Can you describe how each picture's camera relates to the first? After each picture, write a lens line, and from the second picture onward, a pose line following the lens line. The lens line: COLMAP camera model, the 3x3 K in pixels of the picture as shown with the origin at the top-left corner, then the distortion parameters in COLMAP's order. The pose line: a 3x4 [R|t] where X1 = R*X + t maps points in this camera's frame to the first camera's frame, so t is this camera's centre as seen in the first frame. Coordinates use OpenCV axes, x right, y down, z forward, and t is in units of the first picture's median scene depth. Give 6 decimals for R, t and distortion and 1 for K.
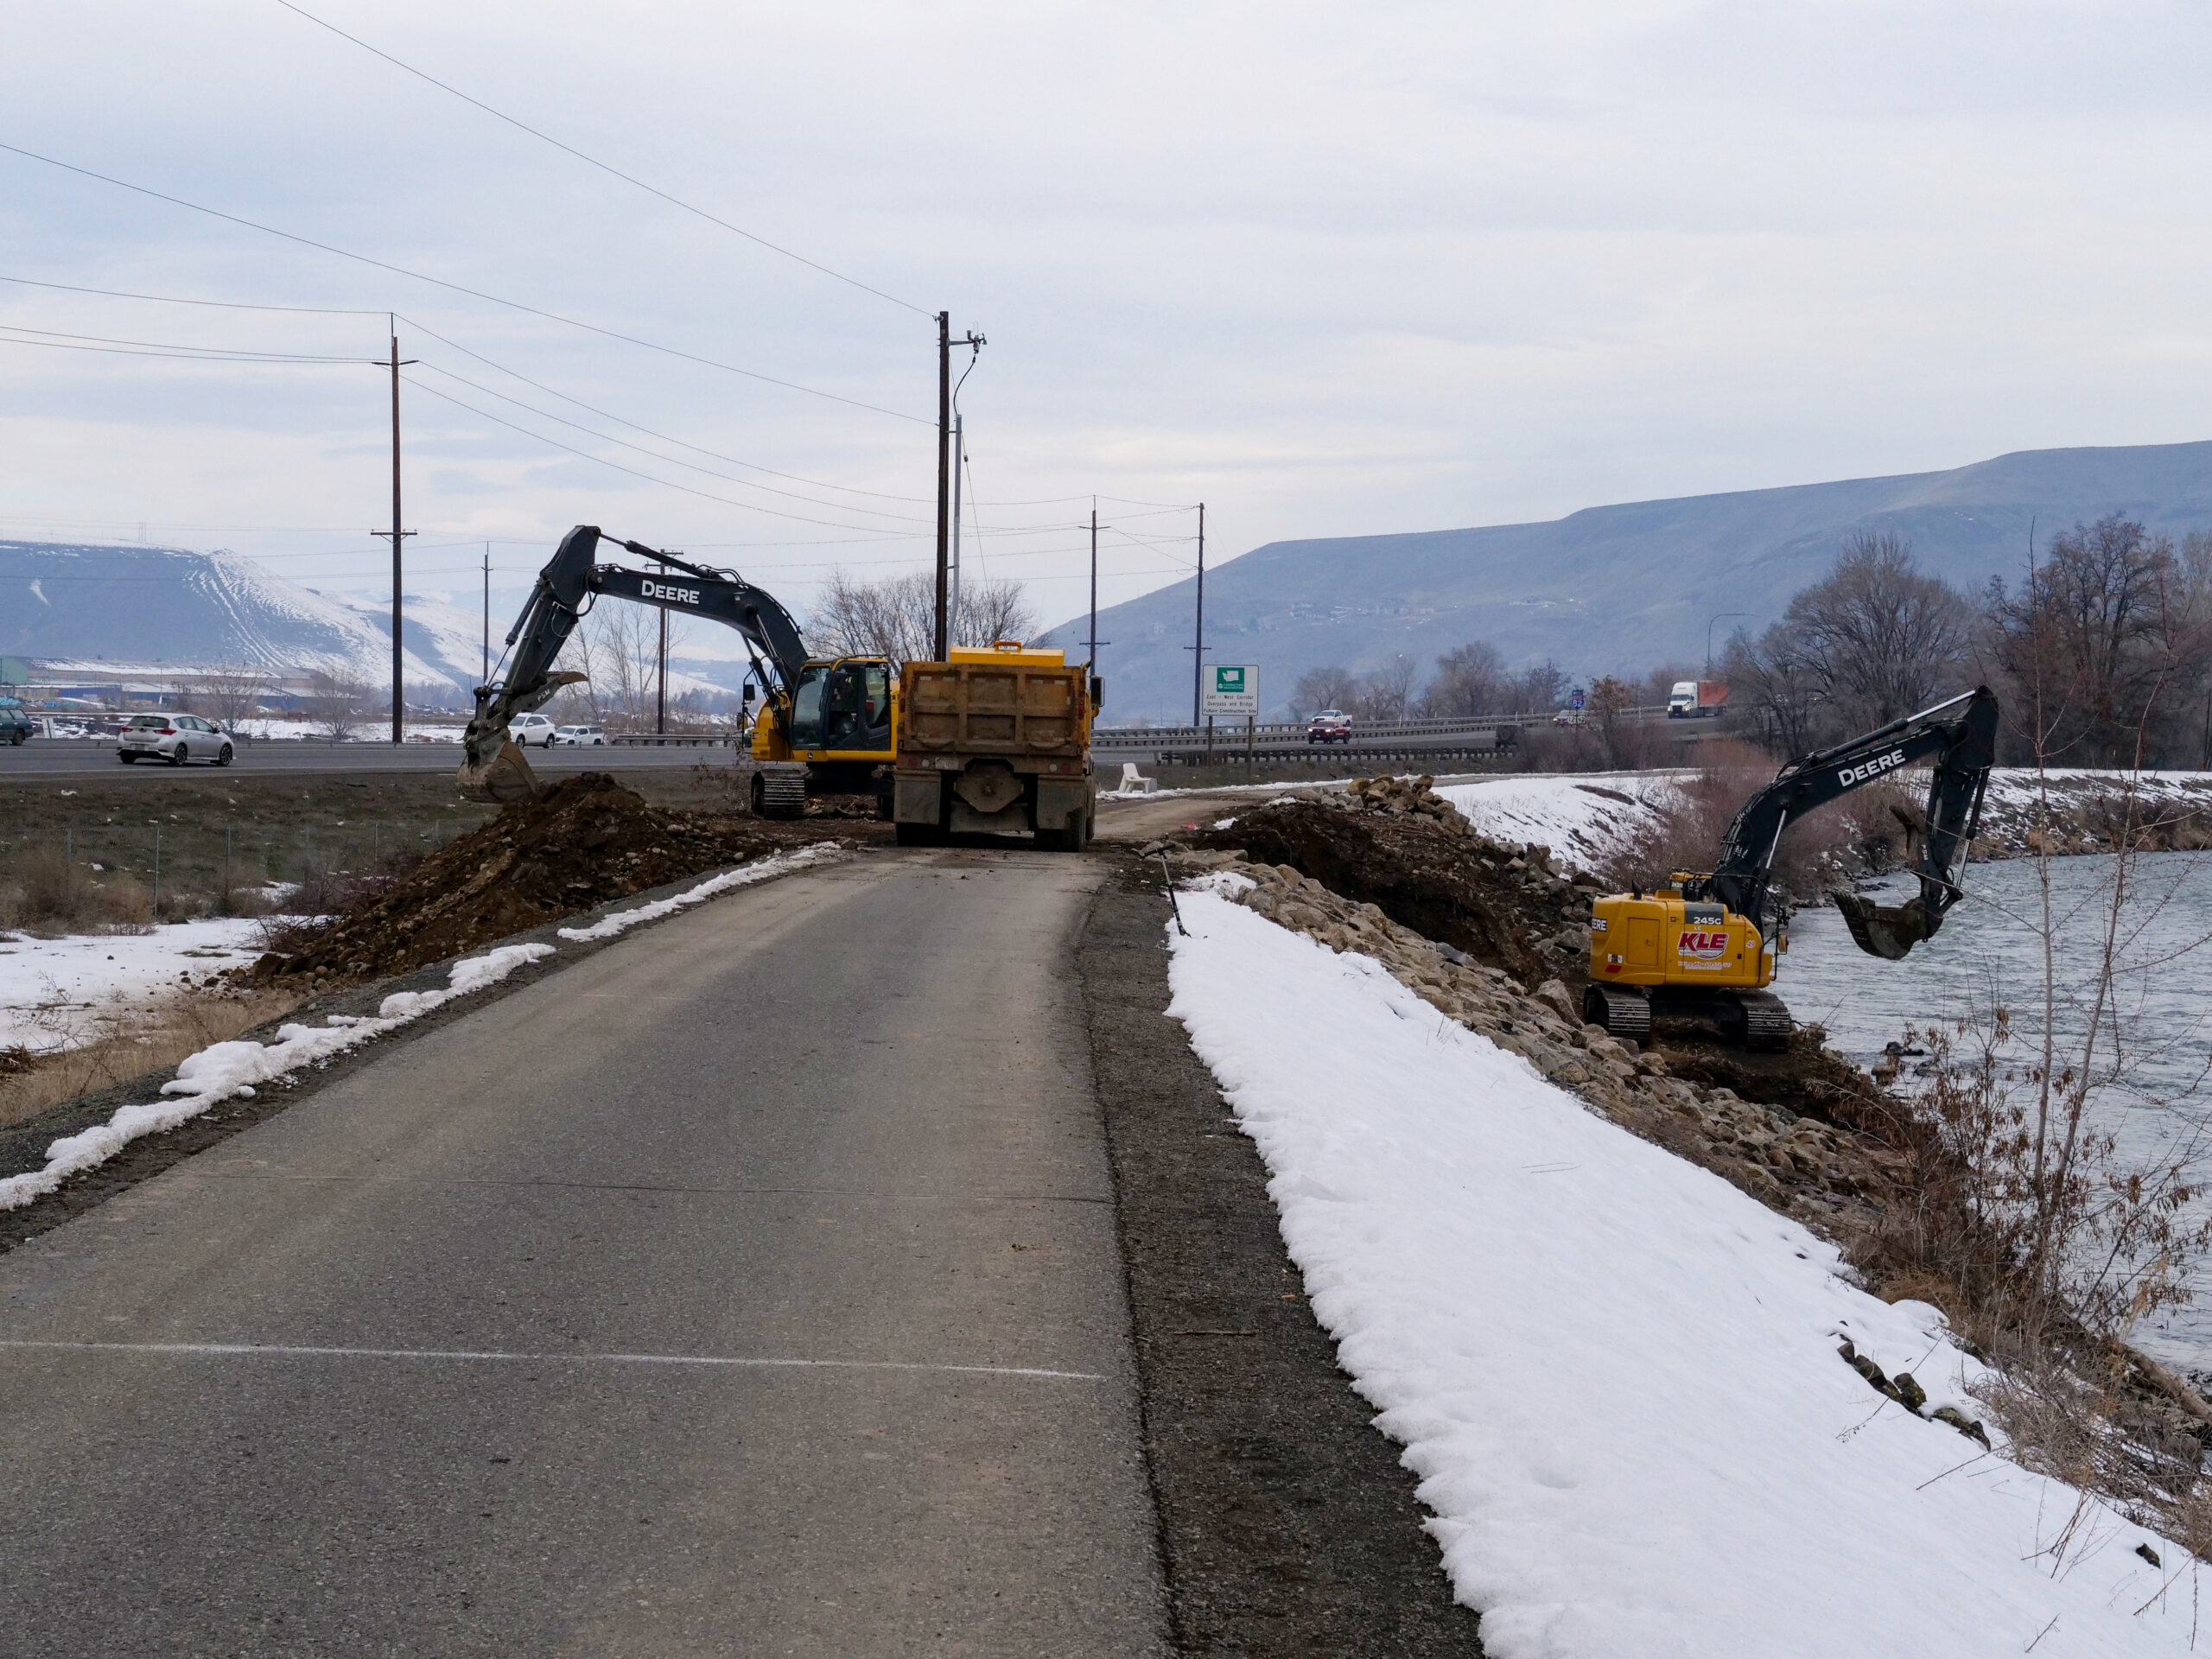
lens RADIAL K [[3757.8, 0, 1104.5], [0, 3757.8, 832.9], [0, 0, 1]] dist [0.264873, 0.000000]
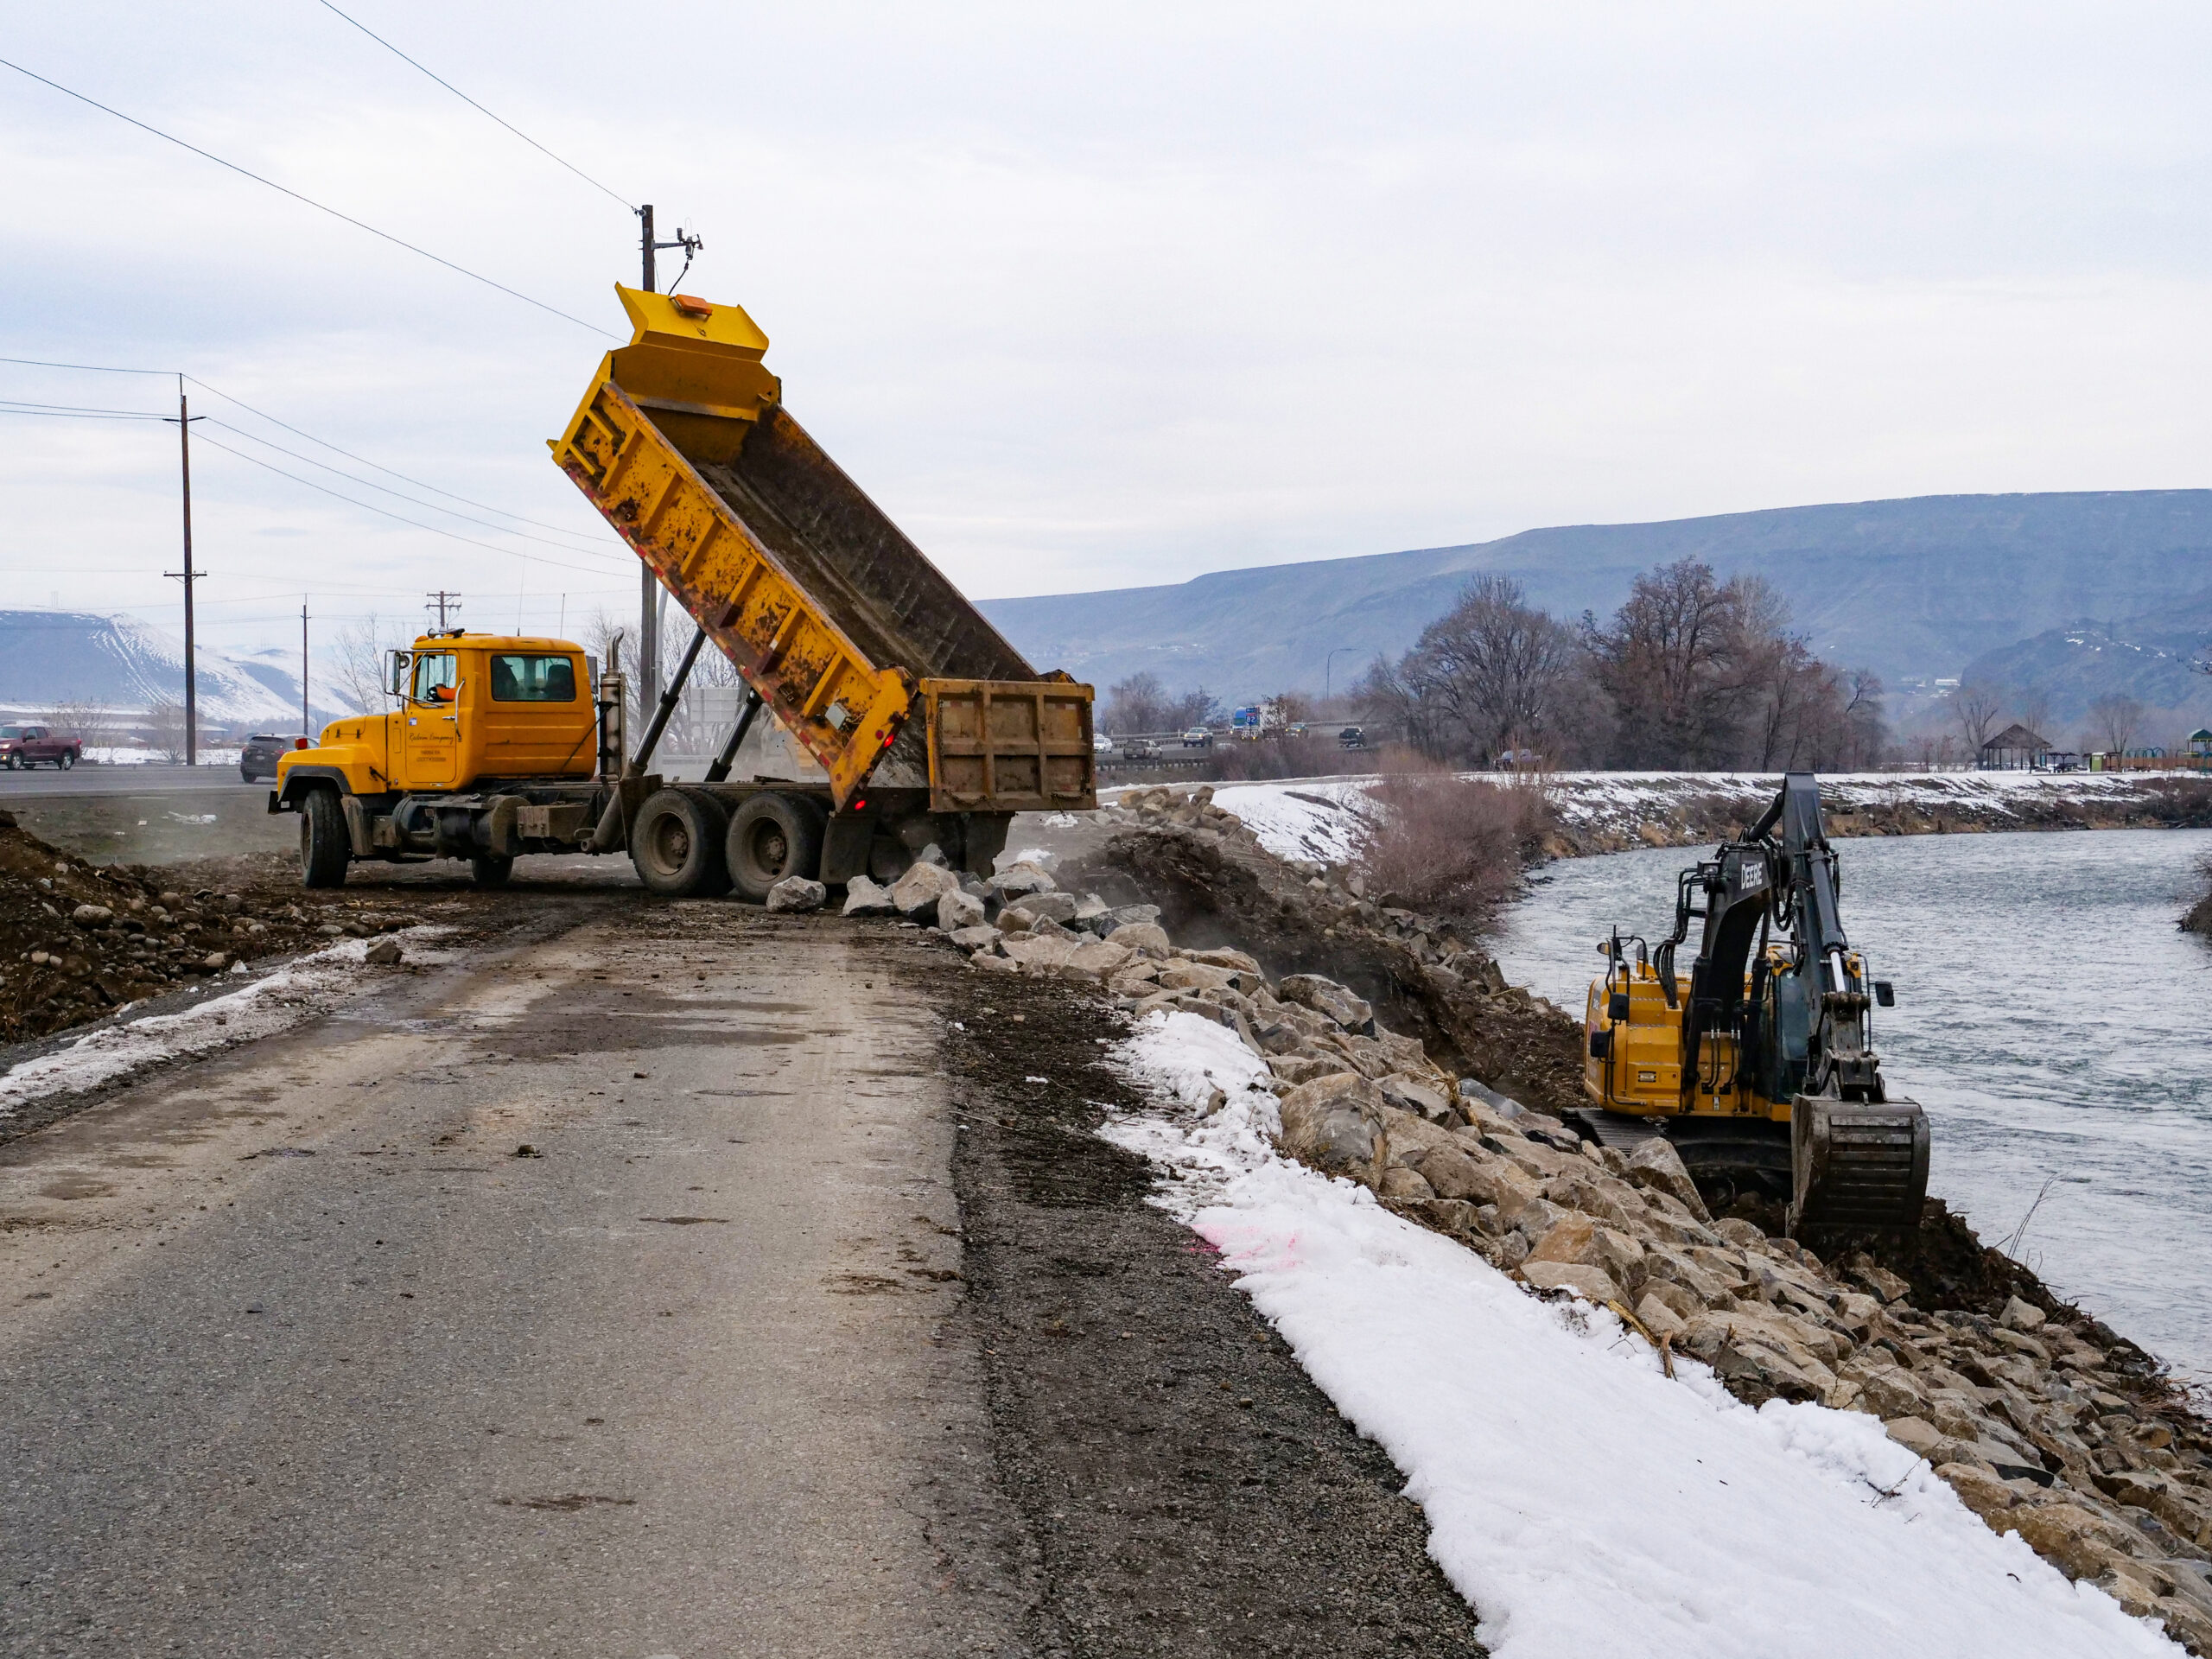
lens RADIAL K [[2948.2, 0, 1106.3], [0, 2948.2, 829.1], [0, 0, 1]] dist [0.016677, 0.000000]
pose [[0.995676, -0.013570, 0.091901, -0.001674], [0.013552, 0.999908, 0.000815, -0.002255], [-0.091903, 0.000434, 0.995768, 0.112961]]
